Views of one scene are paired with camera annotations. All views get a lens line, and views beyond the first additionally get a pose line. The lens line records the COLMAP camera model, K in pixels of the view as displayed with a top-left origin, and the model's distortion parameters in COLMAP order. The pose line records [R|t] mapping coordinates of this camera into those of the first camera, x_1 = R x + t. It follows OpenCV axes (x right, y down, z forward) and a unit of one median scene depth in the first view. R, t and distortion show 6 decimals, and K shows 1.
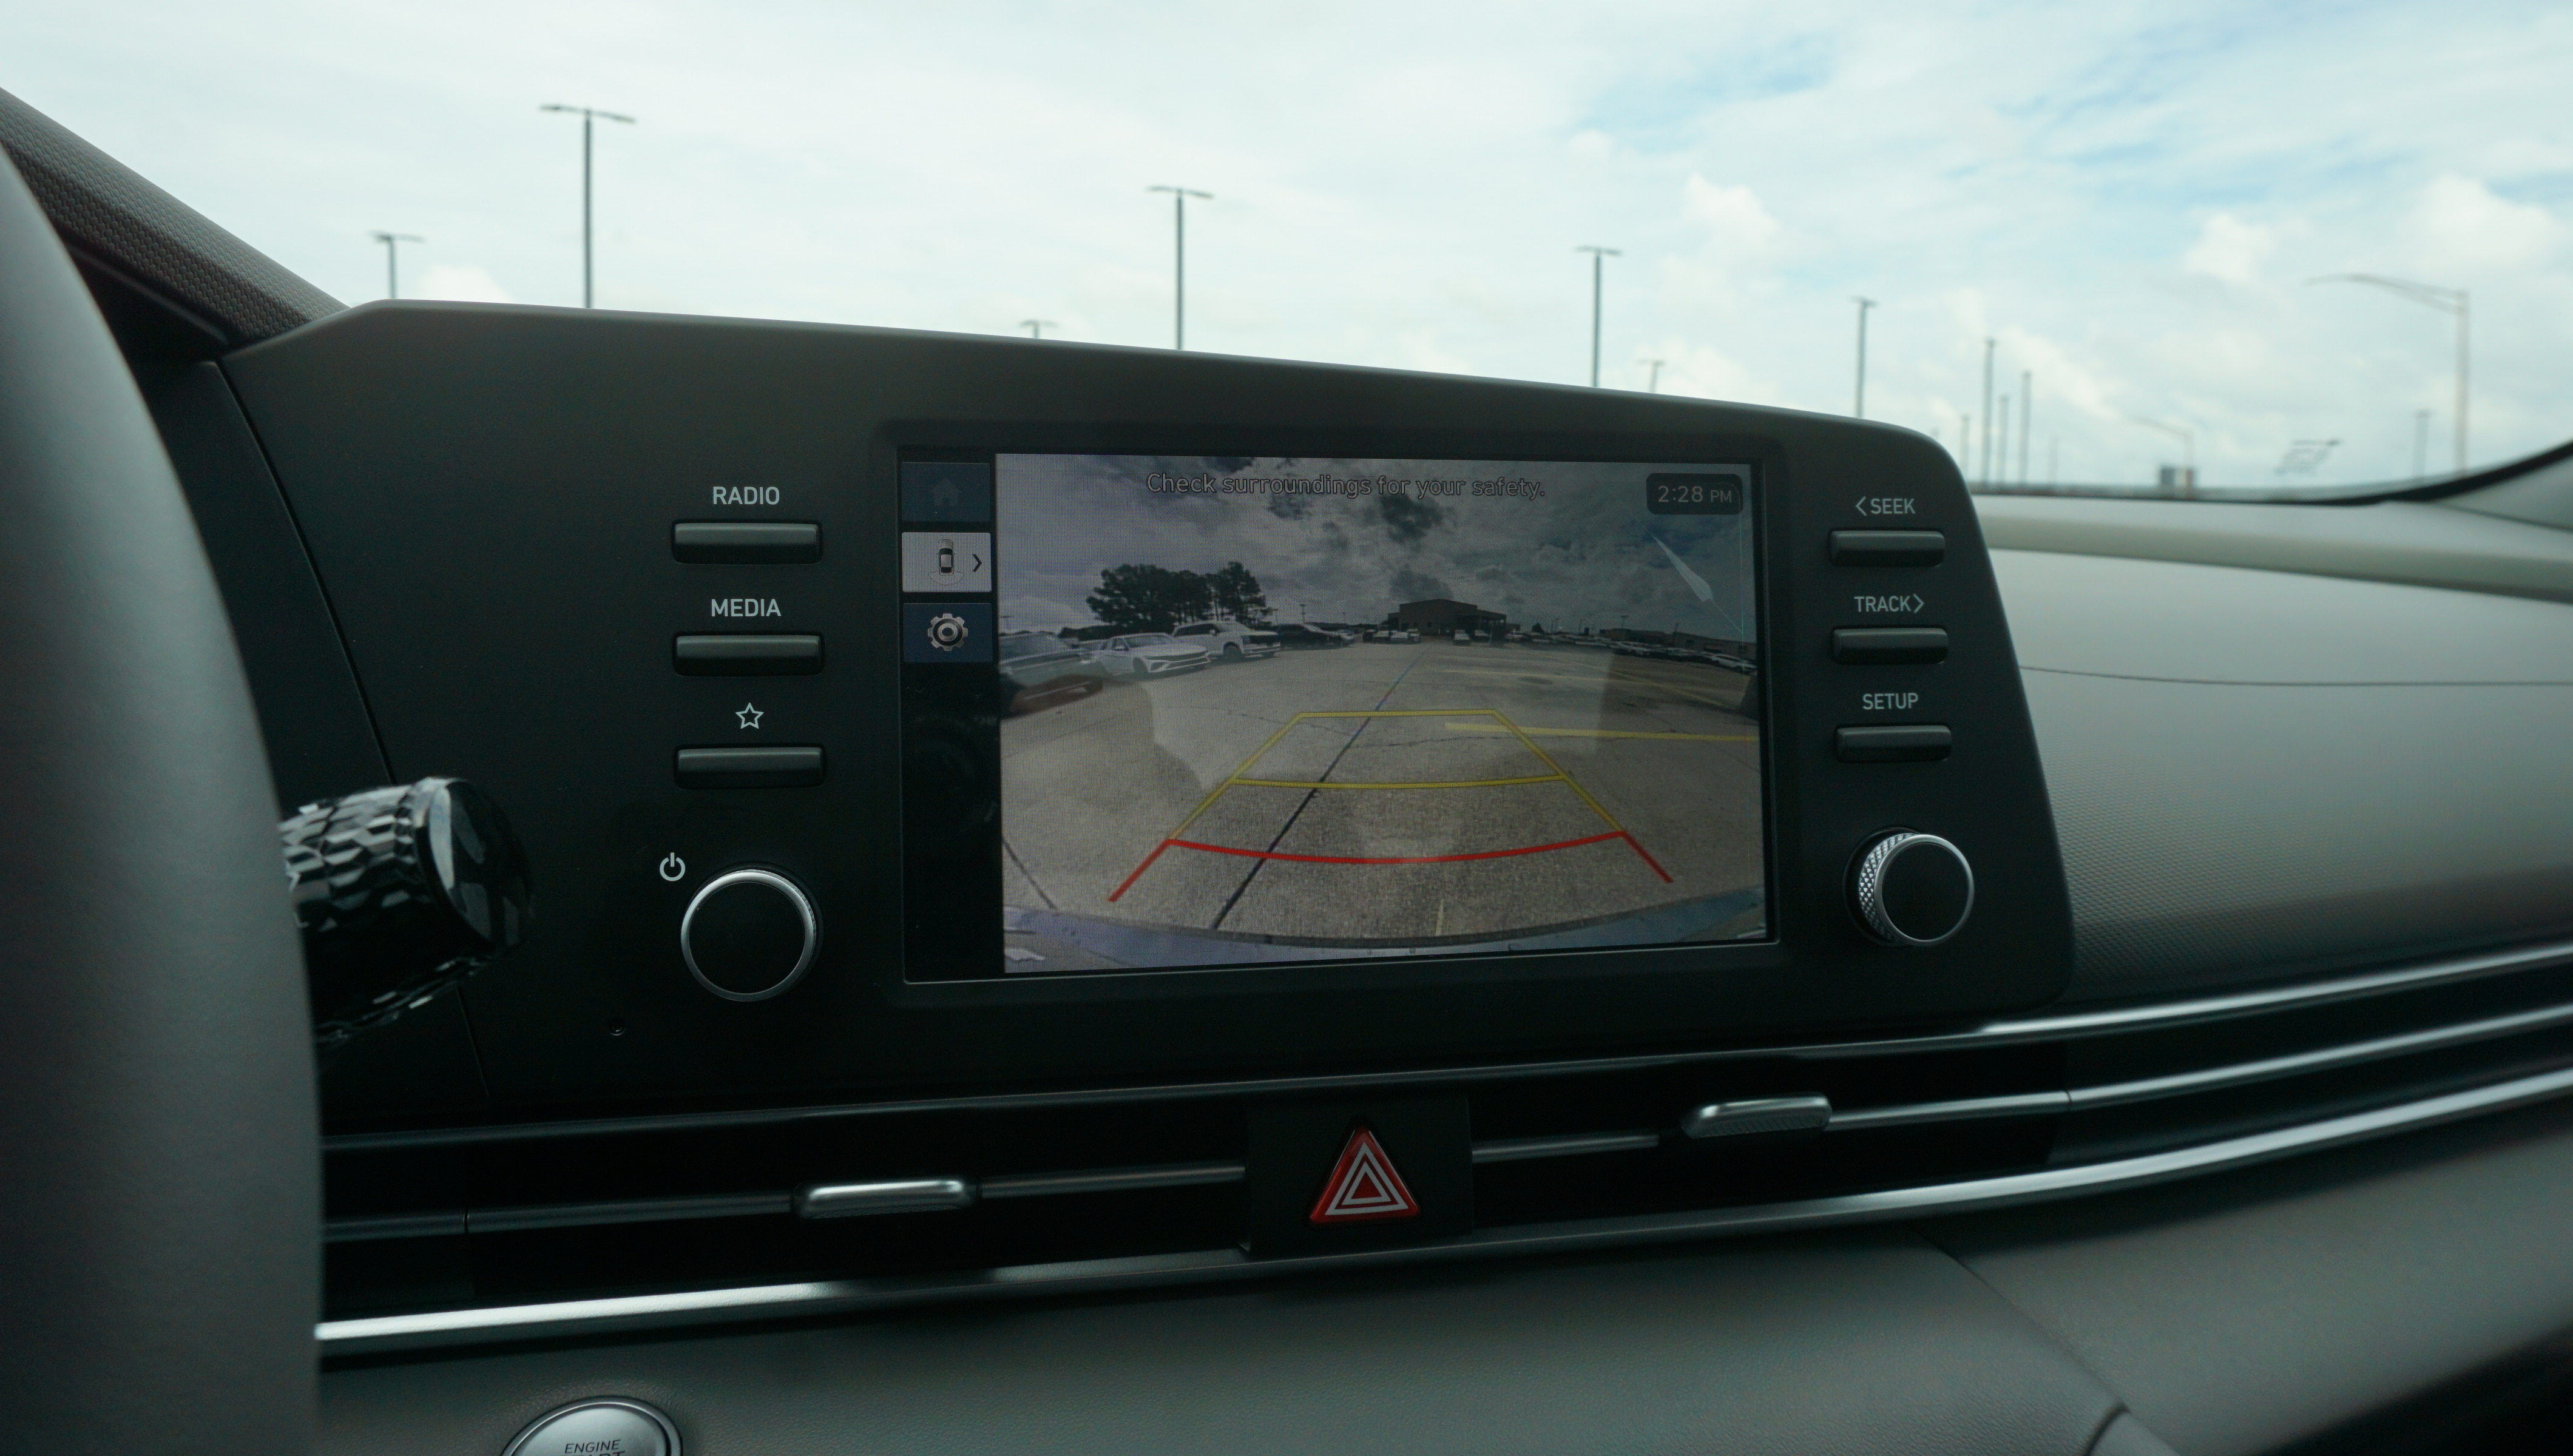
lens RADIAL K [[1720.8, 0, 1294.0], [0, 1720.8, 737.1], [0, 0, 1]] dist [-0.052113, 0.038876]
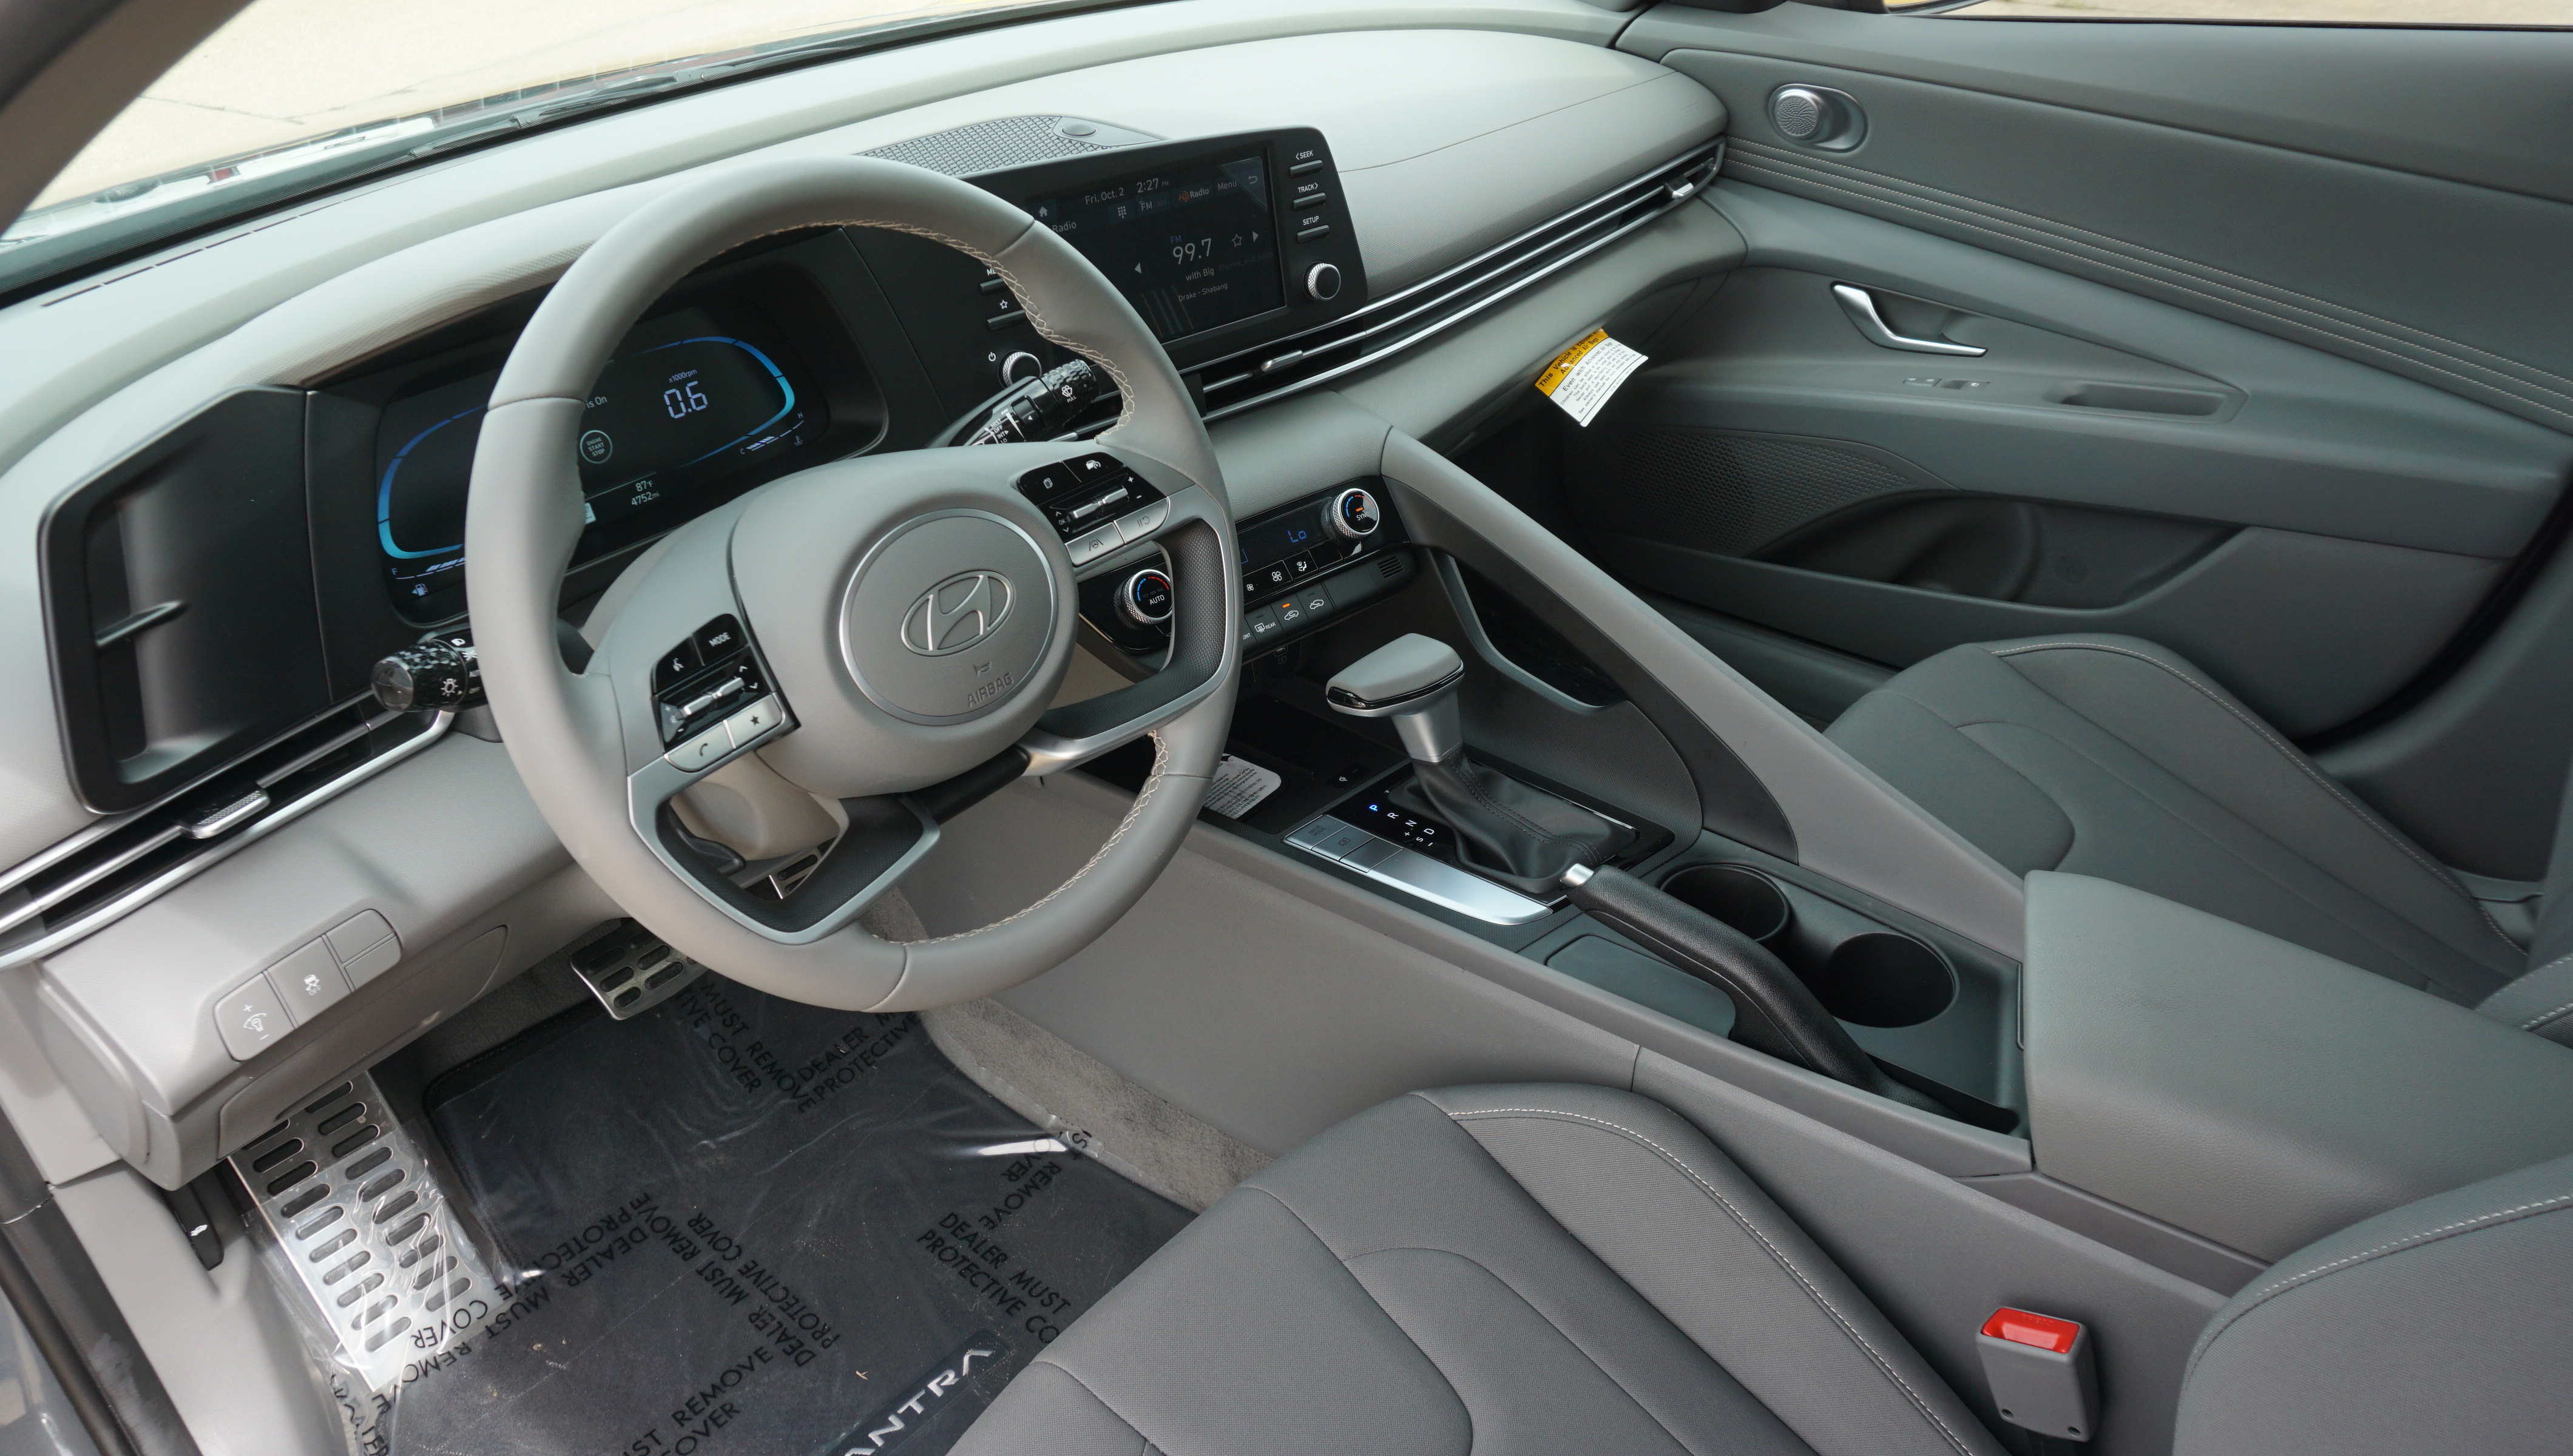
lens RADIAL K [[1720.8, 0, 1285.7], [0, 1720.8, 735.1], [0, 0, 1]] dist [-0.052113, 0.038876]
pose [[0.887773, -0.278560, 0.366419, -1.090570], [0.084303, 0.881015, 0.465516, -0.652023], [-0.452495, -0.382382, 0.805625, -1.835222]]
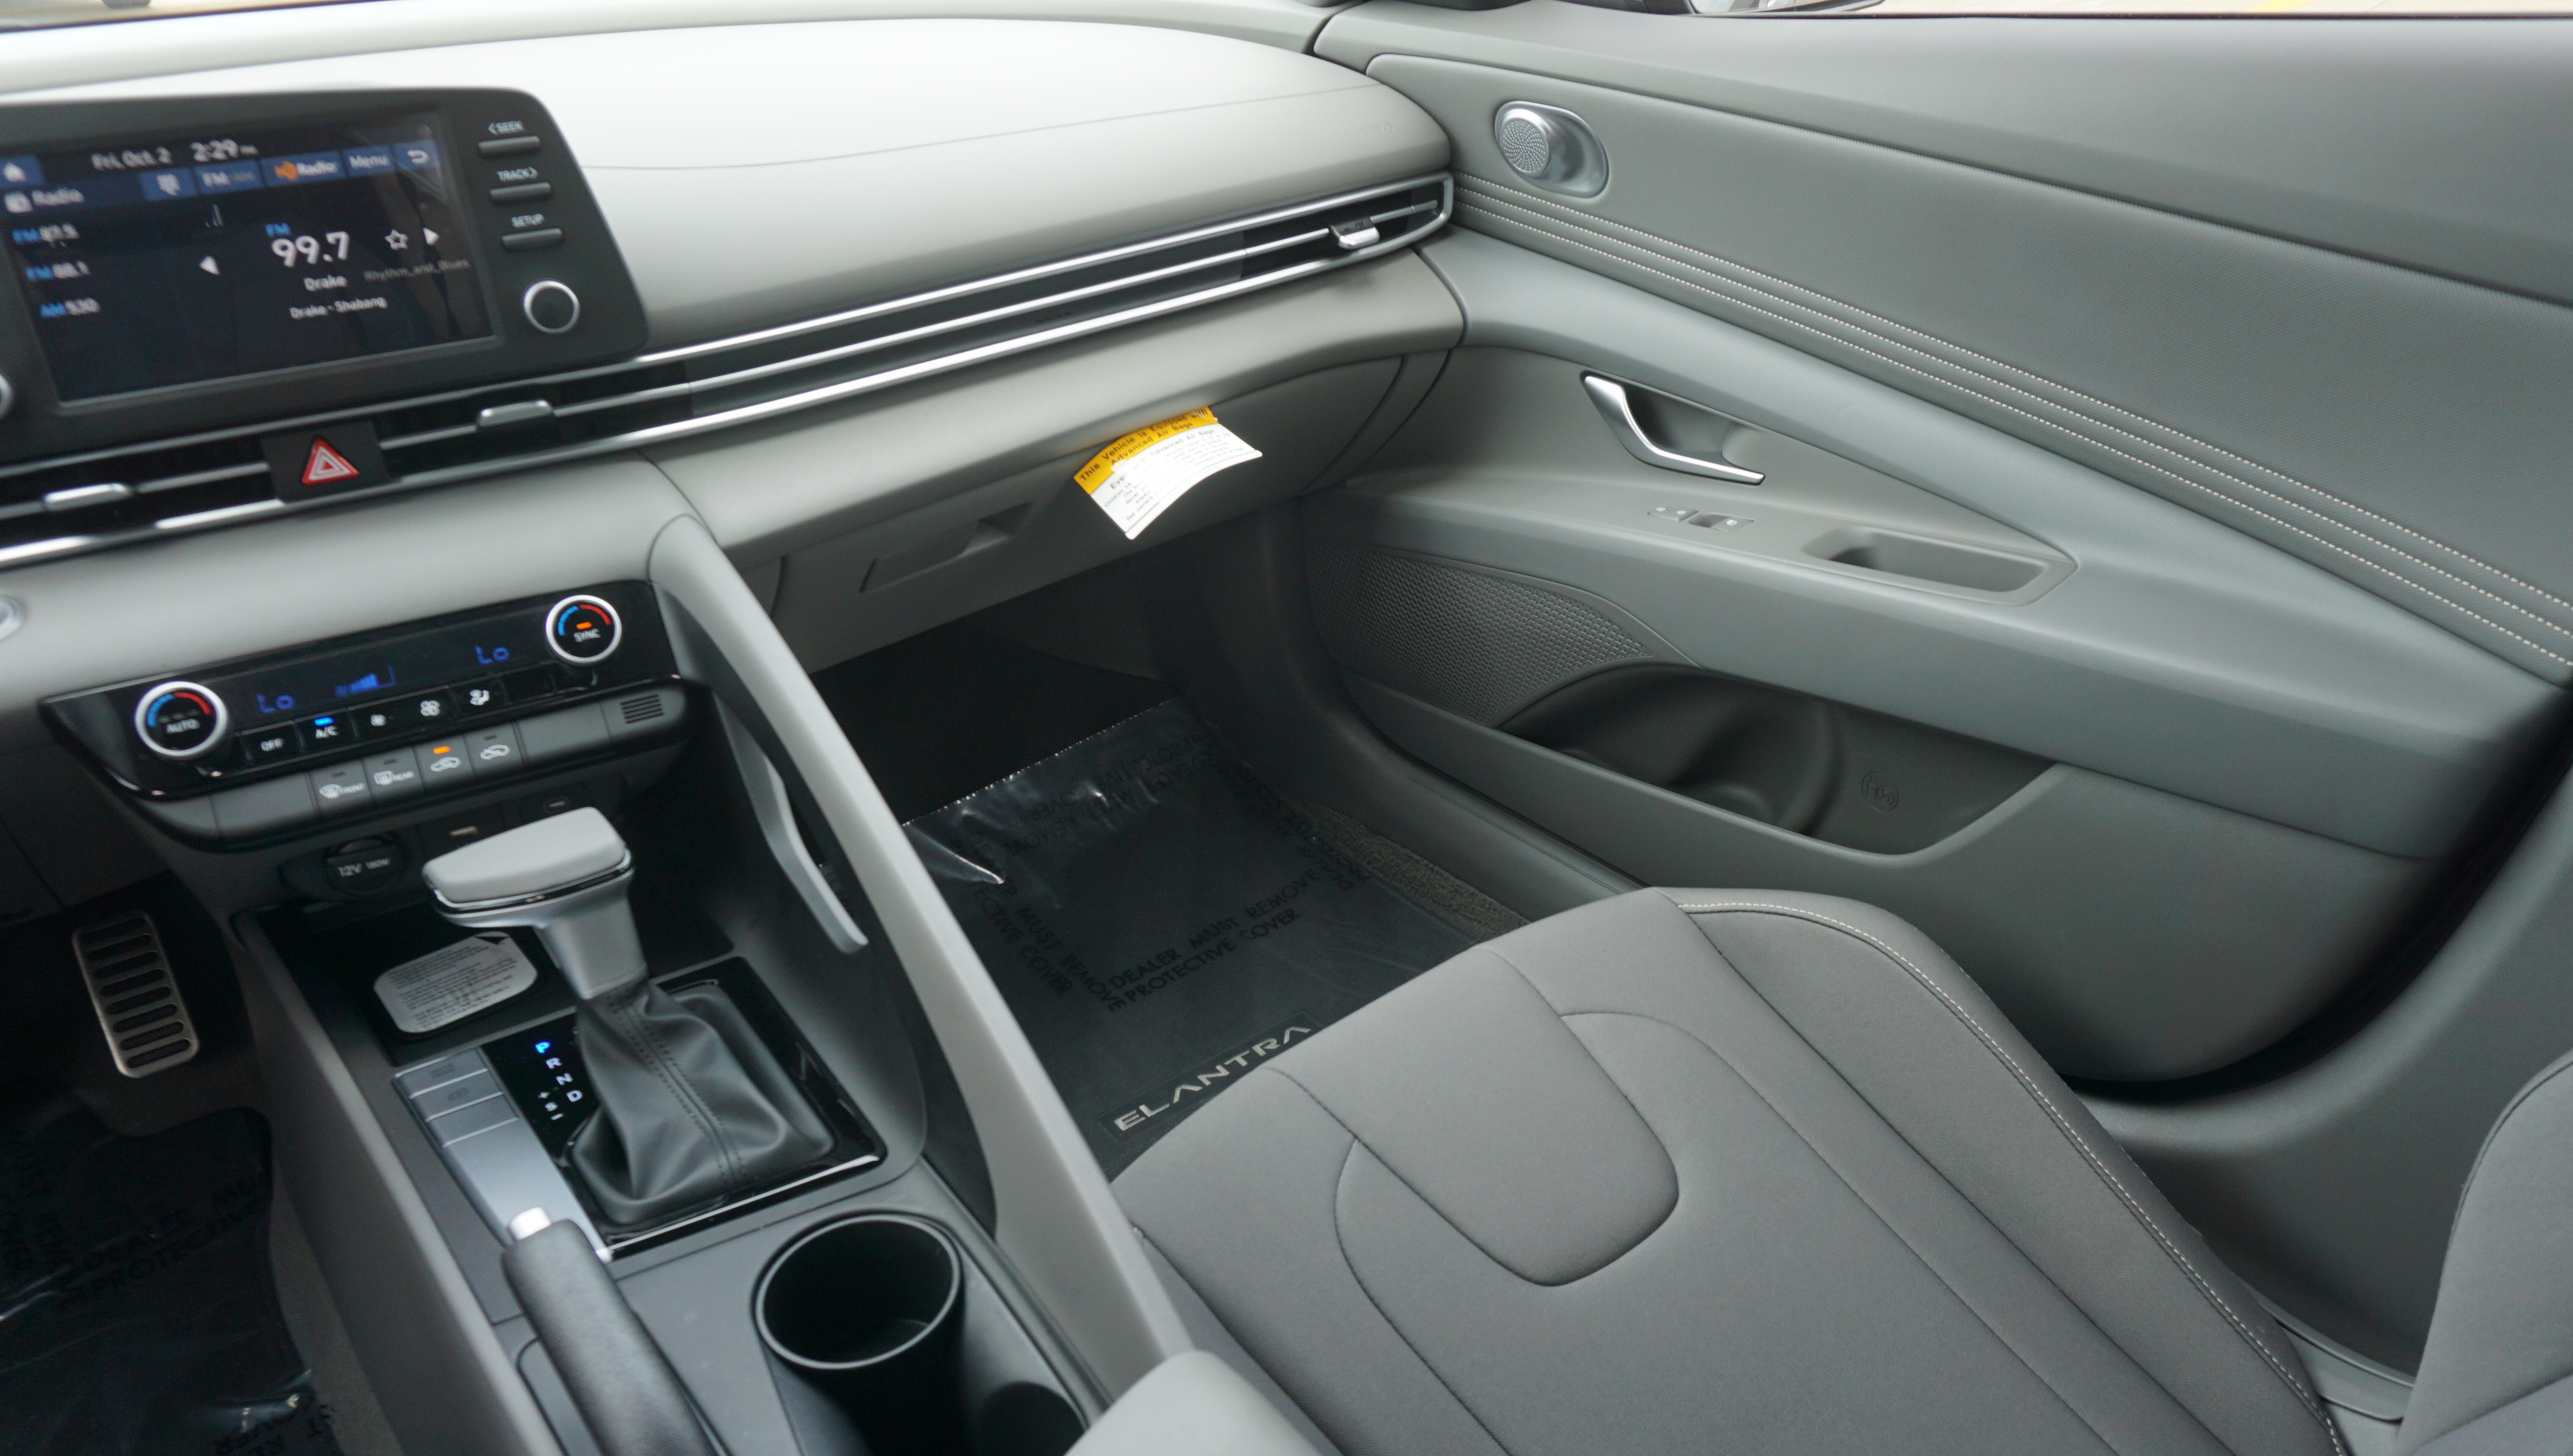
lens RADIAL K [[1720.8, 0, 1291.8], [0, 1720.8, 729.1], [0, 0, 1]] dist [-0.052113, 0.038876]
pose [[0.957884, -0.166914, 0.233664, 0.679469], [0.060349, 0.912556, 0.404474, -0.252785], [-0.280744, -0.373337, 0.884196, -1.478398]]
